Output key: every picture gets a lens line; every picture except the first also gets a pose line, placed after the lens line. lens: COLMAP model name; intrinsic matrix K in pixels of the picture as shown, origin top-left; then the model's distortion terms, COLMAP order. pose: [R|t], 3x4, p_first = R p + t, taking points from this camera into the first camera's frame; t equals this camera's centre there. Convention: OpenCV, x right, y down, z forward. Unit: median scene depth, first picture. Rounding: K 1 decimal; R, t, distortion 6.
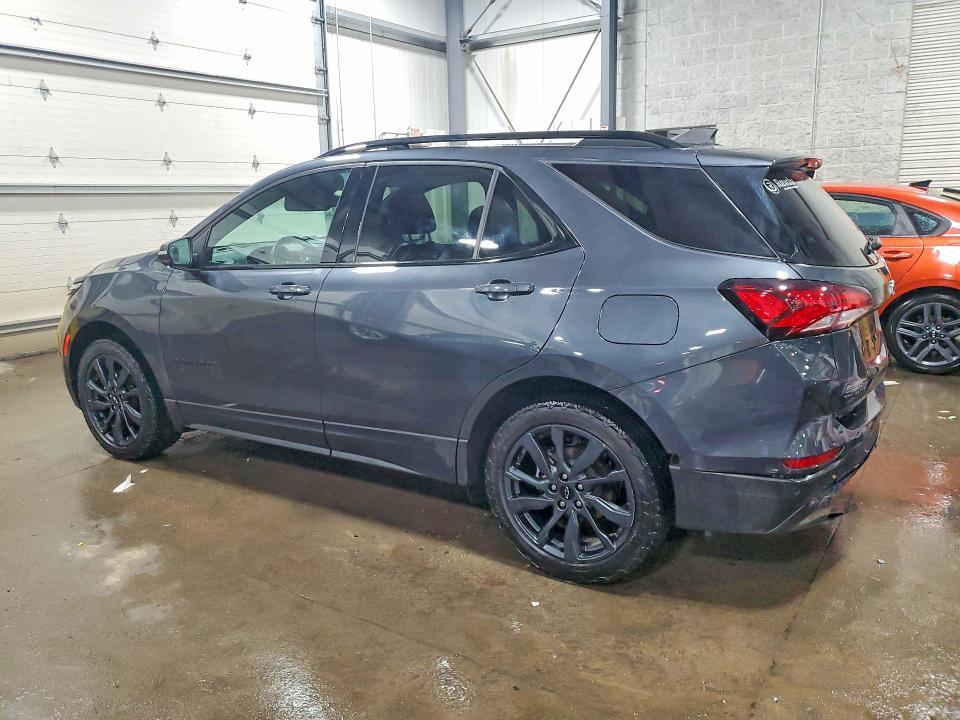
lens RADIAL K [[771.2, 0, 472.6], [0, 771.2, 364.2], [0, 0, 1]] dist [-0.003308, 0.025219]
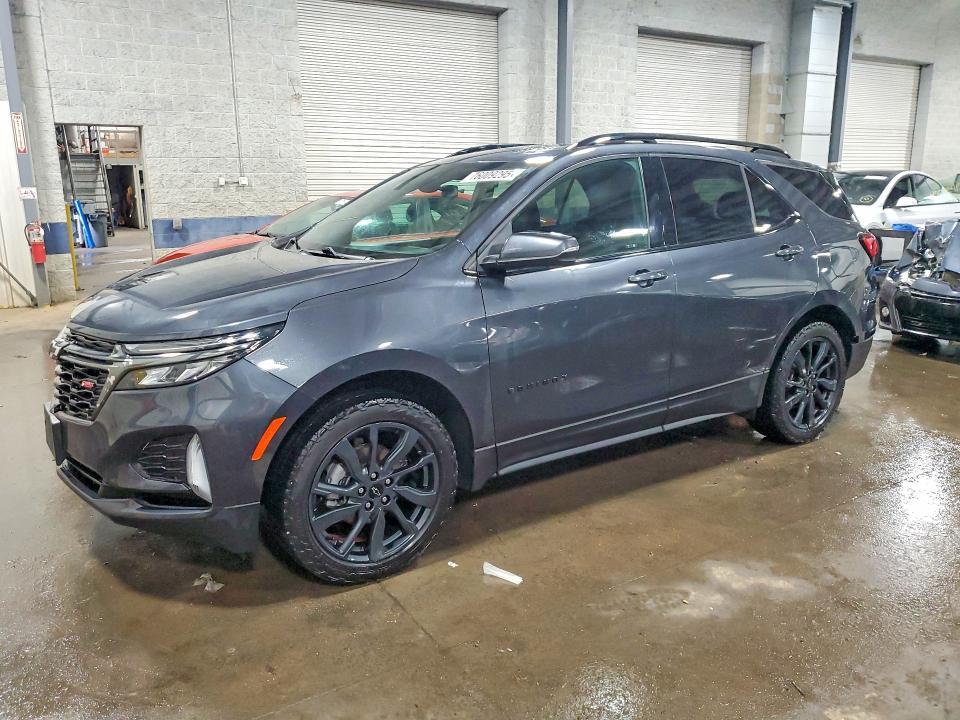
lens RADIAL K [[771.2, 0, 471.3], [0, 771.2, 357.8], [0, 0, 1]] dist [-0.003308, 0.025219]
pose [[0.377150, -0.175558, 0.909361, -0.500382], [0.198420, 0.974388, 0.105818, -0.058275], [-0.904647, 0.140526, 0.402325, 0.326265]]
